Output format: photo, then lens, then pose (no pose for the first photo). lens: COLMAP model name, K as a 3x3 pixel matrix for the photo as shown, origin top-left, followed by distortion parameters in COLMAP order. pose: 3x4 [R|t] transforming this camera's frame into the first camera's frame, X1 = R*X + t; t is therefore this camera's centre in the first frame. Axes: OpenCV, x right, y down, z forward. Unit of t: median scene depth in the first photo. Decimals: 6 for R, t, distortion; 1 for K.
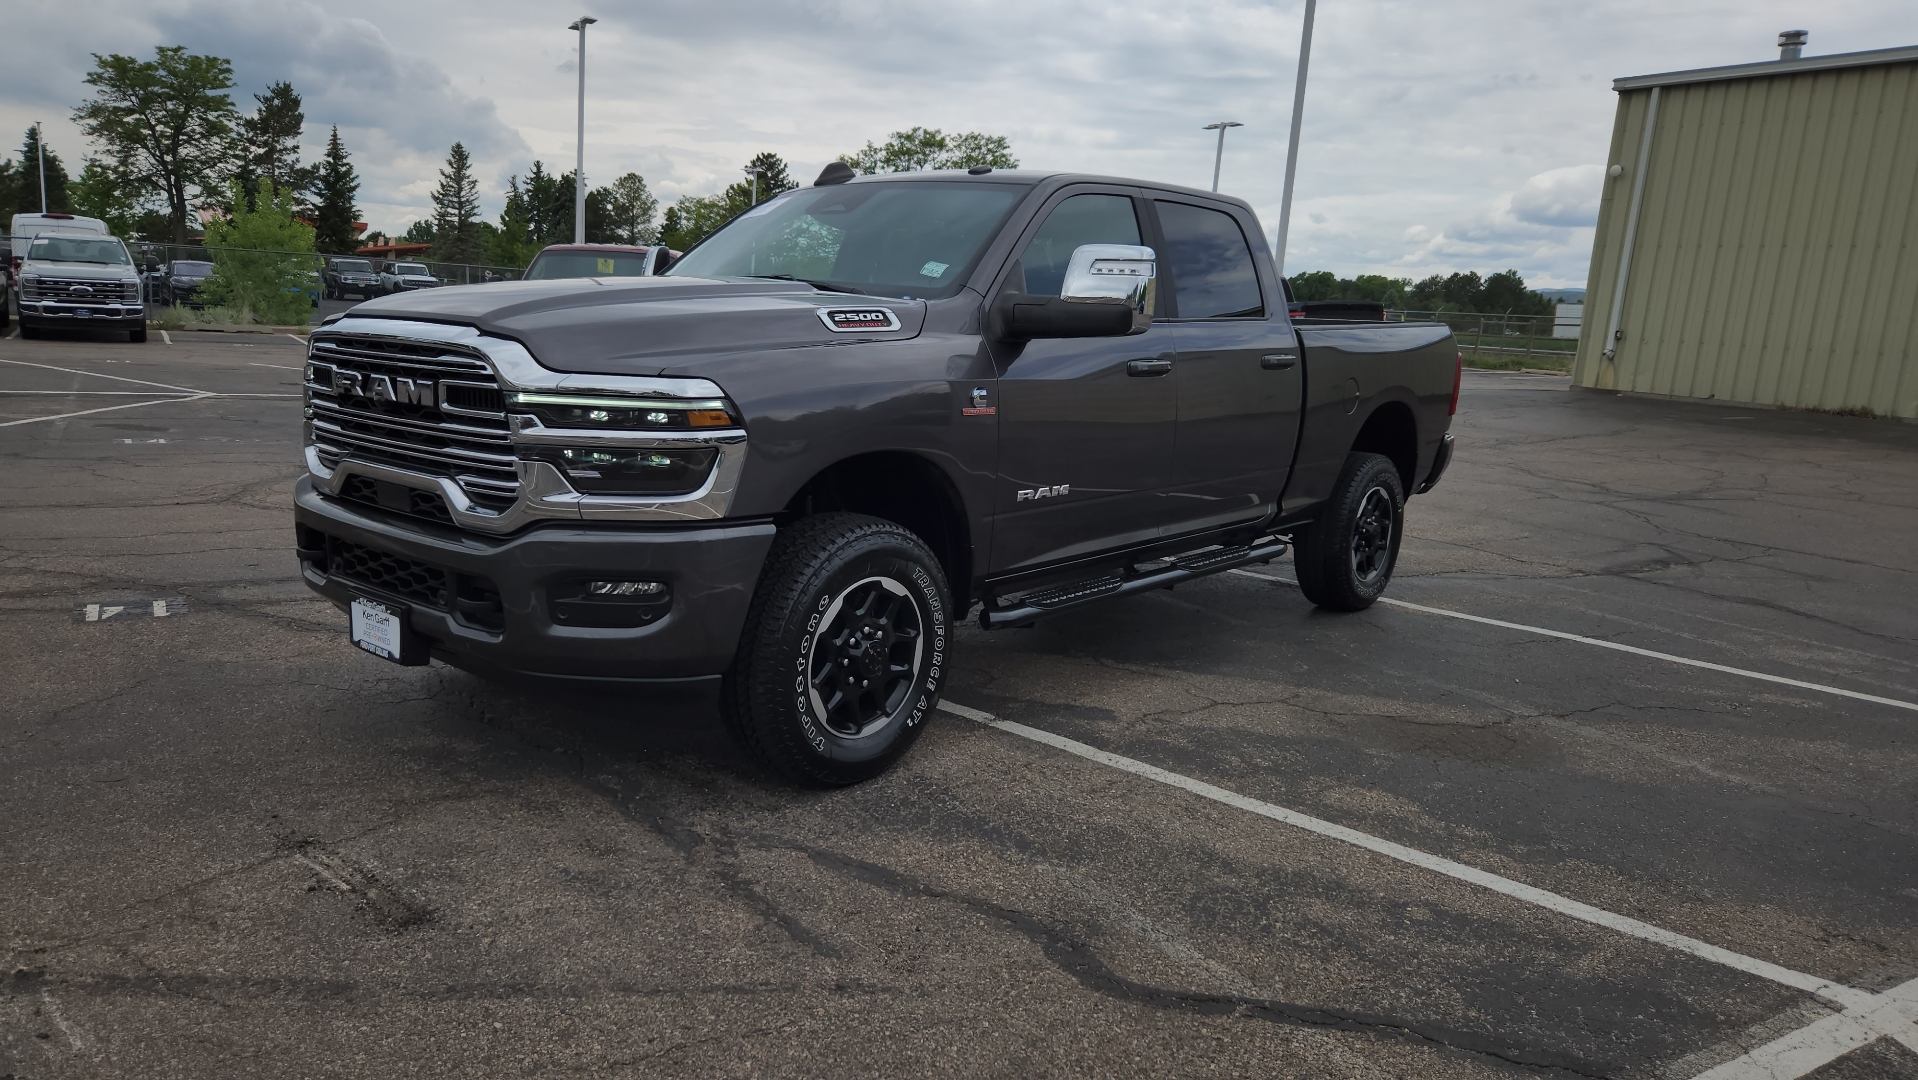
lens RADIAL K [[1301.2, 0, 923.3], [0, 1301.2, 523.5], [0, 0, 1]] dist [0.070370, -0.054582]
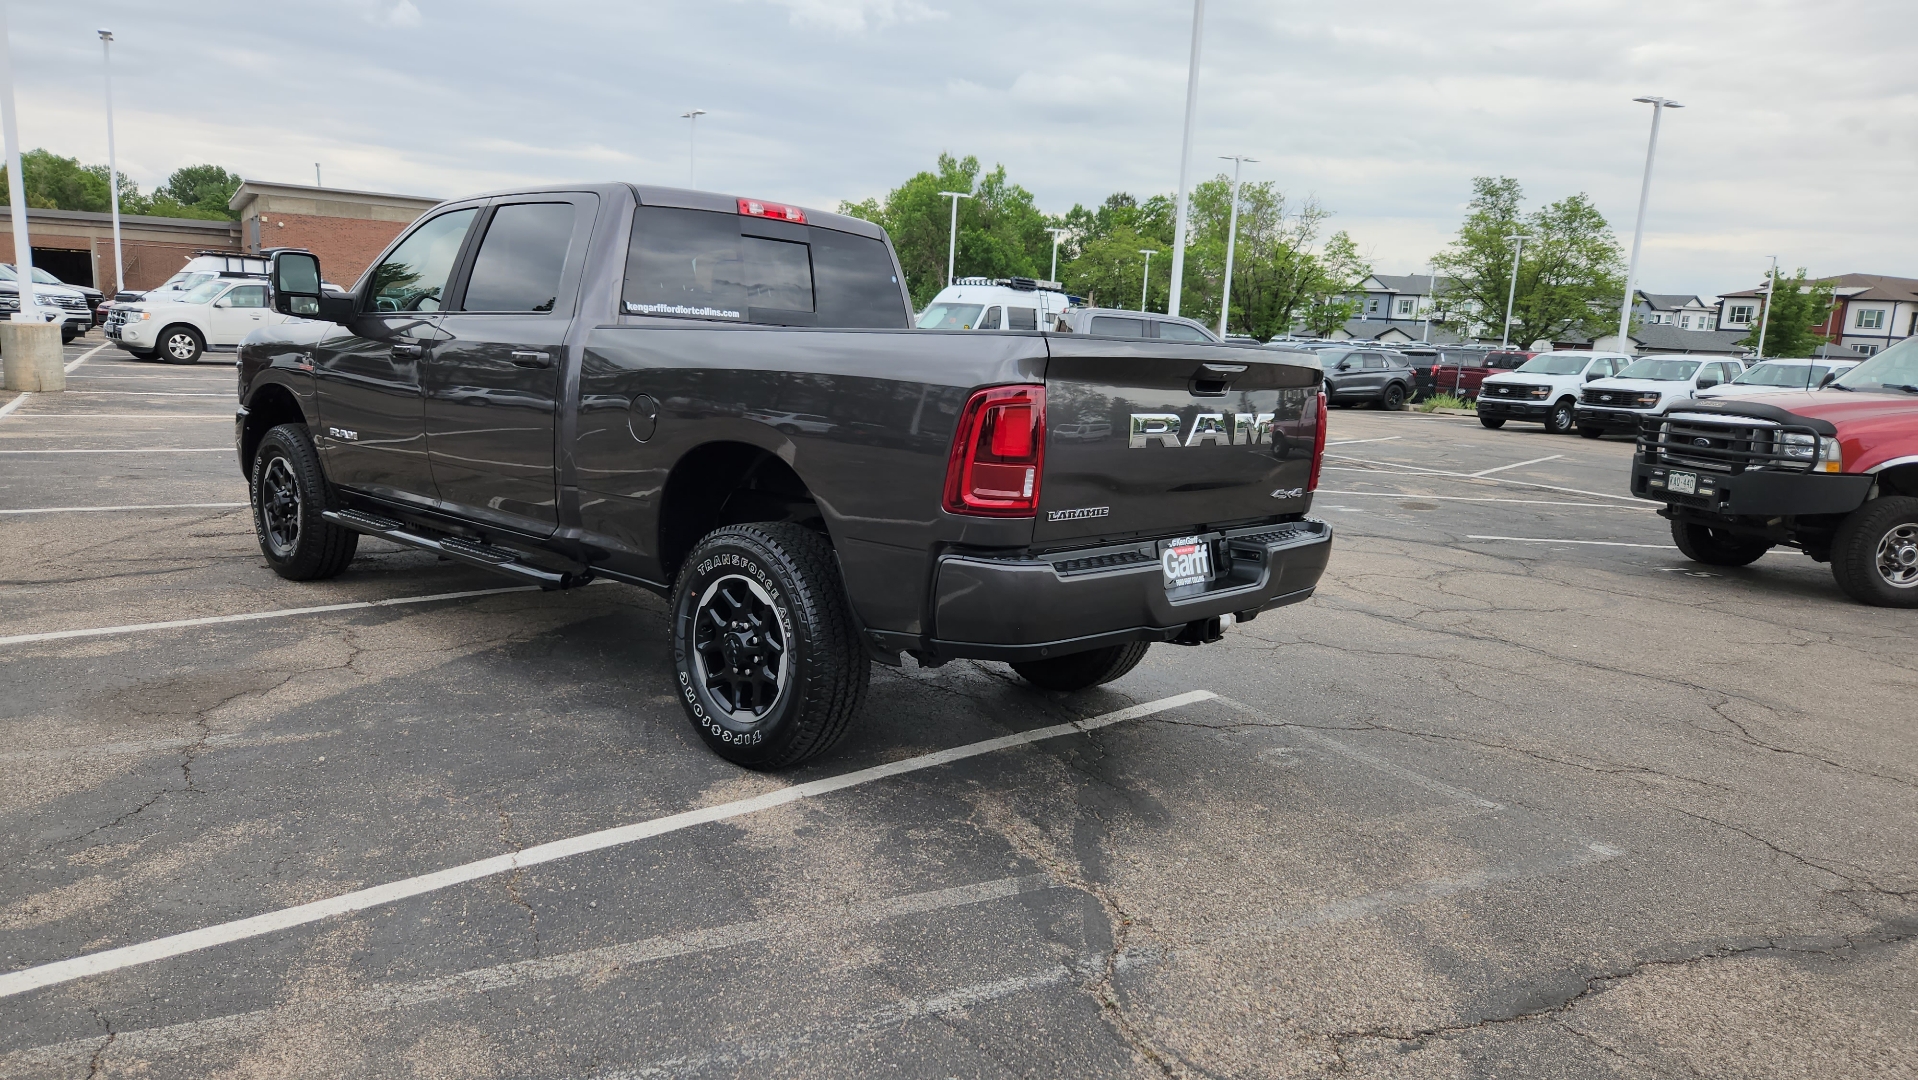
lens RADIAL K [[1285.8, 0, 924.7], [0, 1285.8, 550.5], [0, 0, 1]] dist [0.066596, -0.051014]
pose [[-0.036774, 0.112994, -0.992915, 0.351204], [-0.218431, 0.968652, 0.118323, -0.048751], [0.975159, 0.221234, -0.010939, 0.396130]]
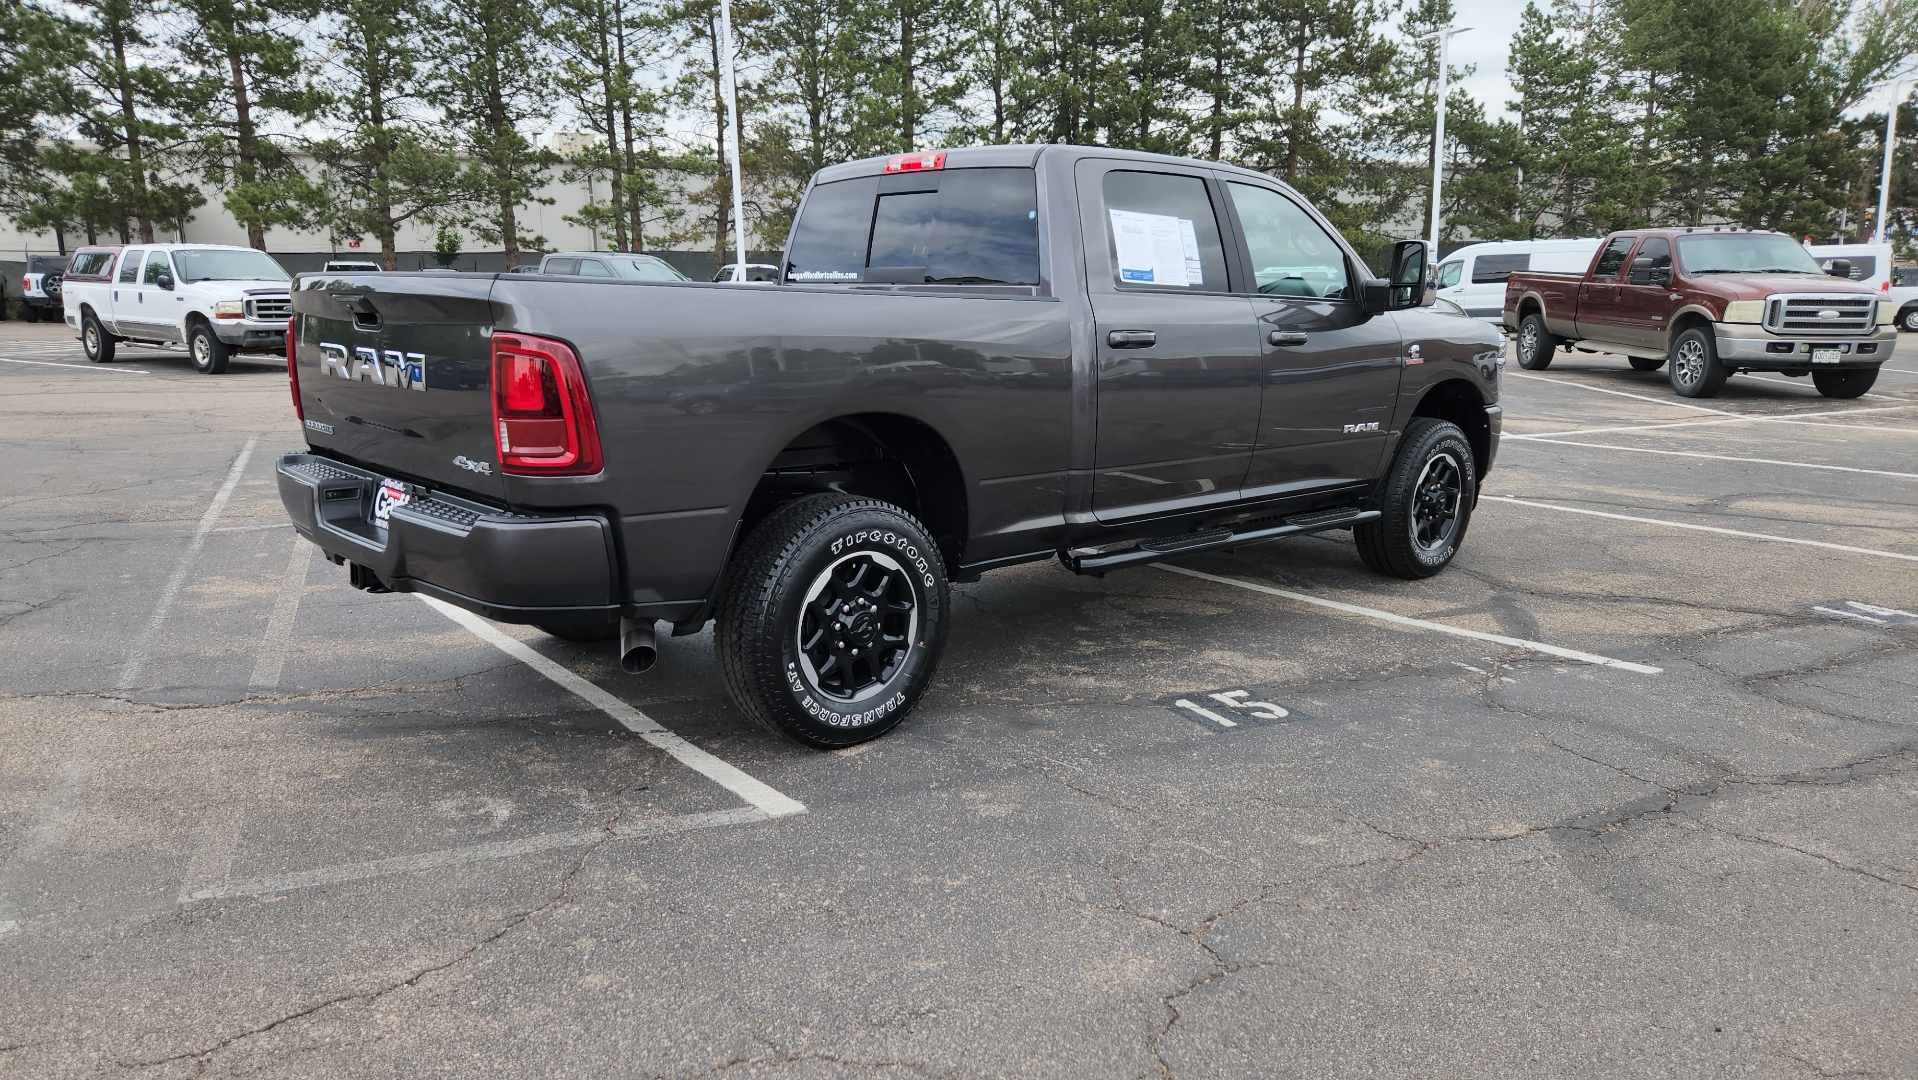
lens RADIAL K [[1279.4, 0, 920.3], [0, 1279.4, 547.6], [0, 0, 1]] dist [0.066992, -0.054955]
pose [[-0.991274, -0.072376, 0.110171, 0.013116], [-0.028321, 0.933199, 0.358242, -0.103559], [-0.128740, 0.351996, -0.927106, 0.630427]]
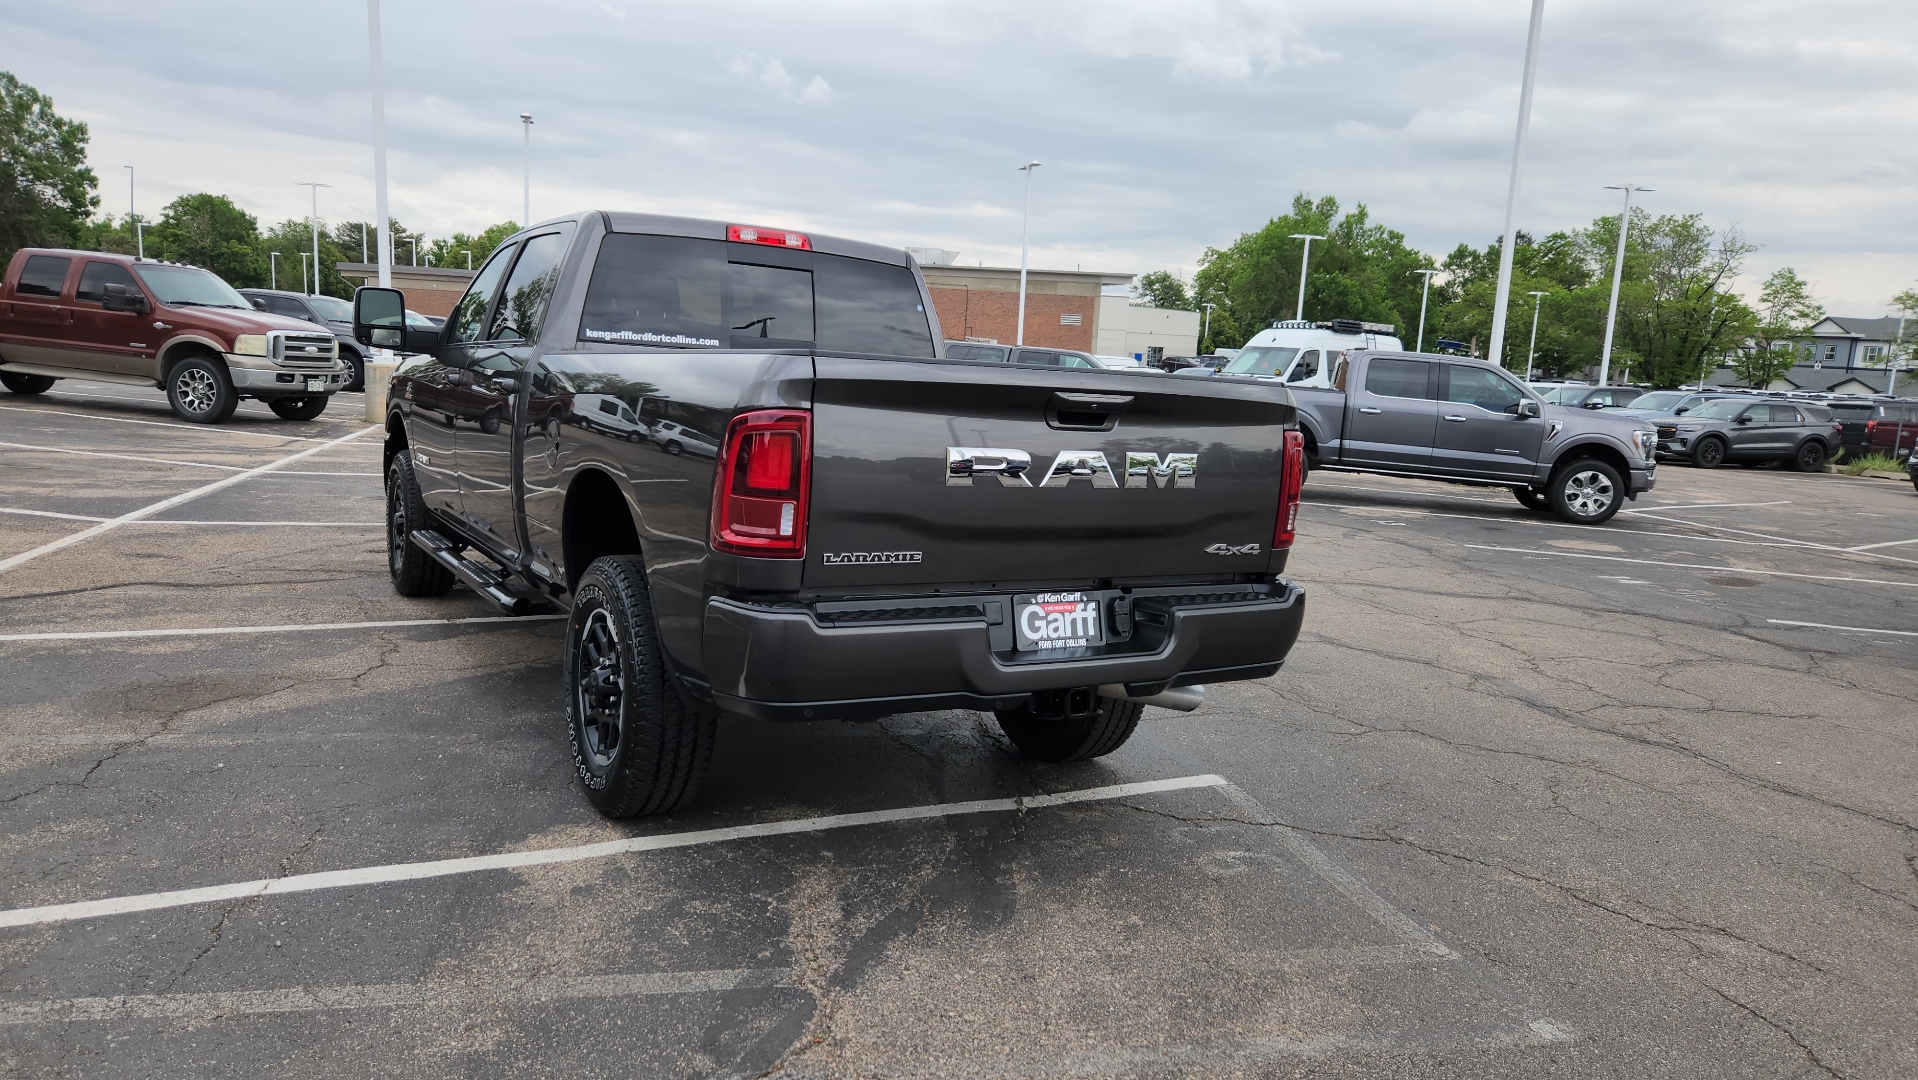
lens RADIAL K [[1285.0, 0, 930.9], [0, 1285.0, 546.0], [0, 0, 1]] dist [0.074206, -0.065180]
pose [[-0.306471, 0.066287, -0.949569, 0.315005], [-0.229012, 0.963136, 0.141147, -0.064029], [0.923920, 0.260721, -0.279992, 0.472215]]
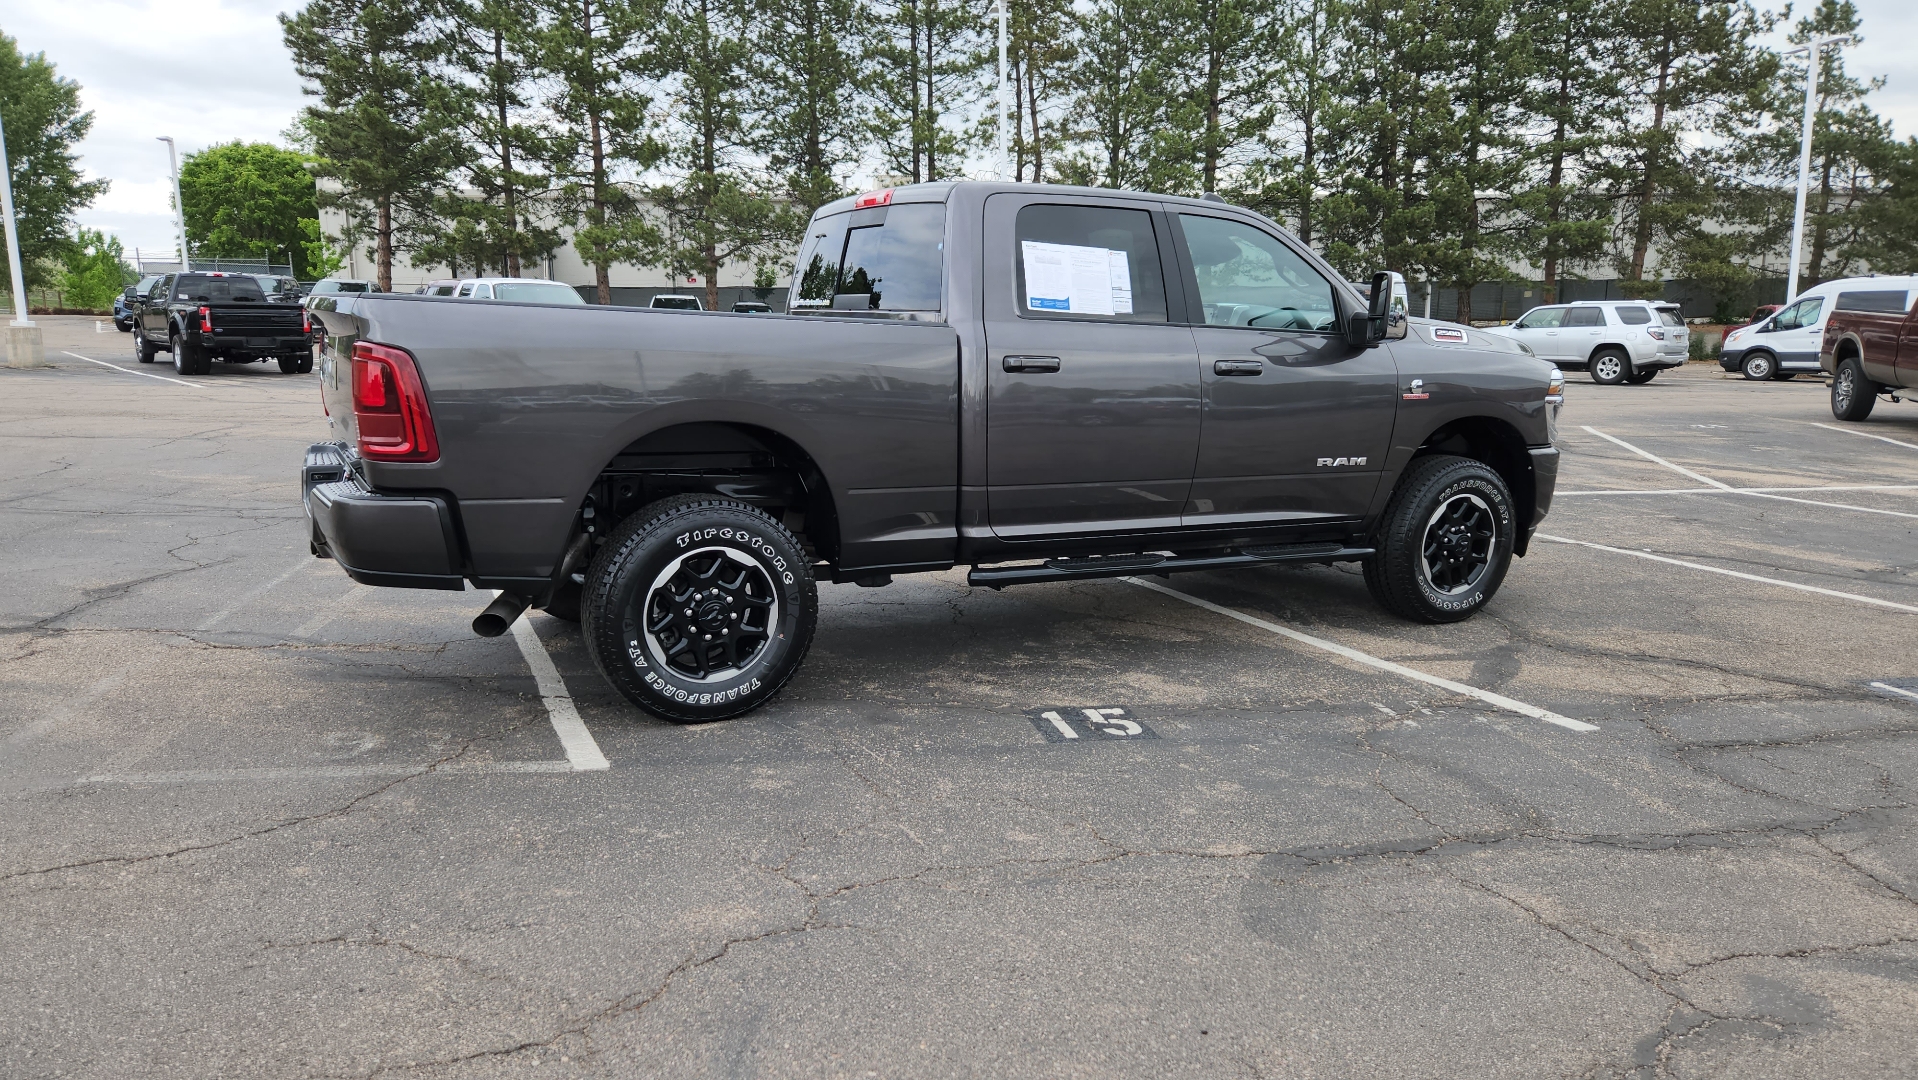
lens RADIAL K [[1272.7, 0, 917.2], [0, 1272.7, 547.8], [0, 0, 1]] dist [0.068124, -0.052708]
pose [[-0.929356, -0.122285, 0.348343, -0.073461], [0.002924, 0.941083, 0.338164, -0.105862], [-0.369172, 0.315293, -0.874244, 0.626606]]
